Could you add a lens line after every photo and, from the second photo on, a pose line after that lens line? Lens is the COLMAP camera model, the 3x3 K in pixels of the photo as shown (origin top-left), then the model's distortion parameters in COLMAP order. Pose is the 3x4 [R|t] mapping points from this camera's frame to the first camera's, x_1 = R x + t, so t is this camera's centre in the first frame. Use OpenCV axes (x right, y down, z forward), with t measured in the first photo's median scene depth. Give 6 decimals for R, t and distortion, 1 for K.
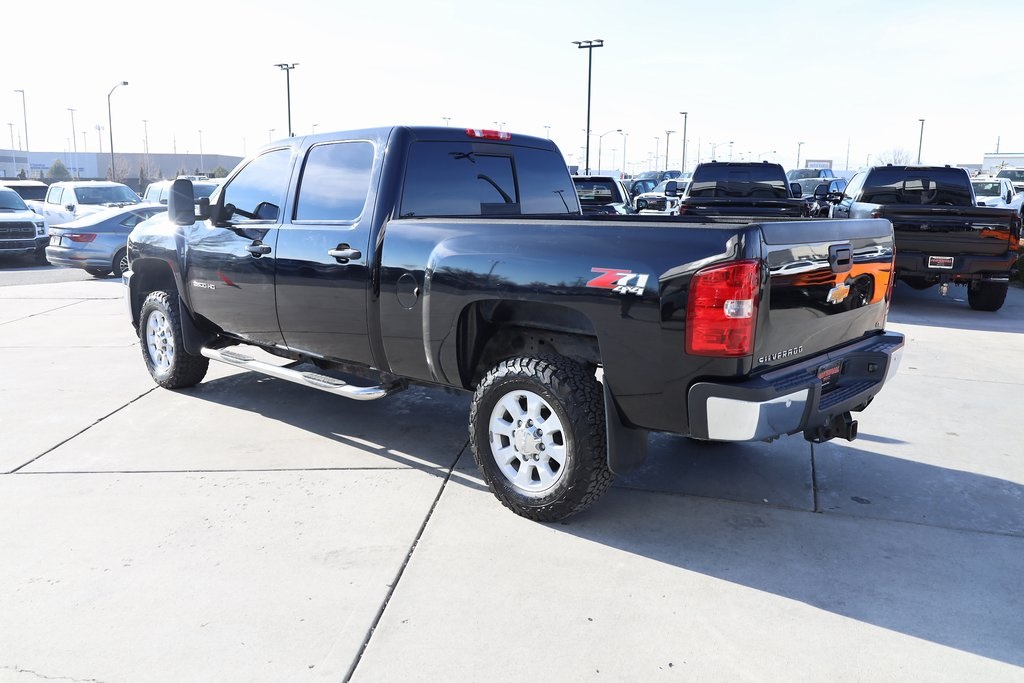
lens RADIAL K [[852.6, 0, 512.0], [0, 852.6, 341.5], [0, 0, 1]] dist [0.003371, 0.000687]
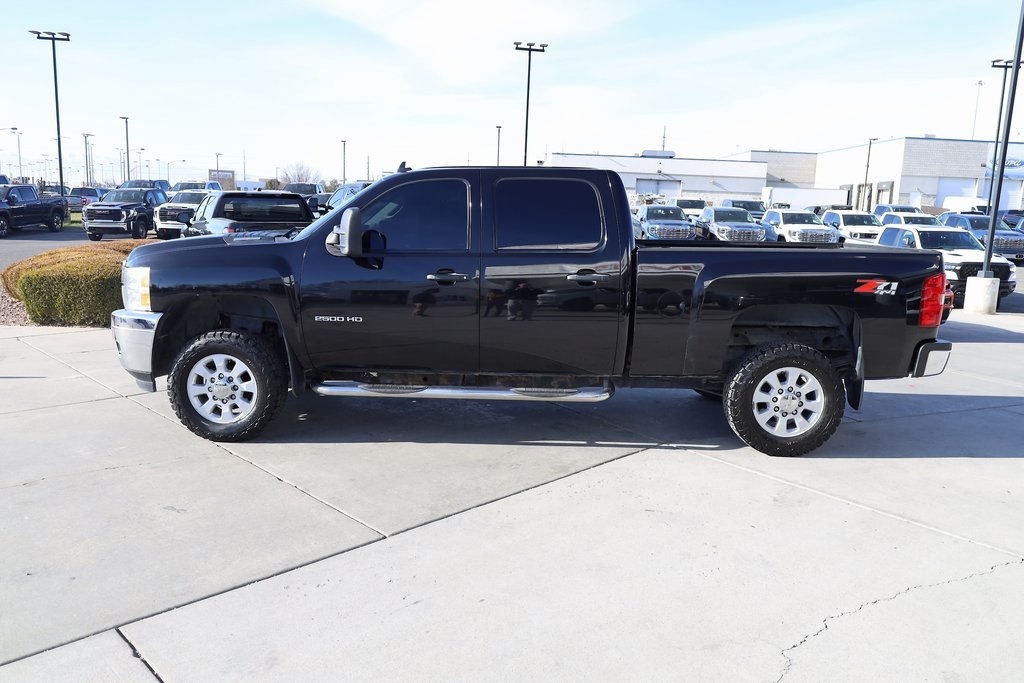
lens RADIAL K [[825.4, 0, 511.9], [0, 825.4, 345.8], [0, 0, 1]] dist [-0.004465, 0.002311]
pose [[0.724322, -0.103819, 0.681601, -1.069072], [0.100736, 0.993925, 0.044341, -0.073763], [-0.682063, 0.036545, 0.730380, 0.252674]]
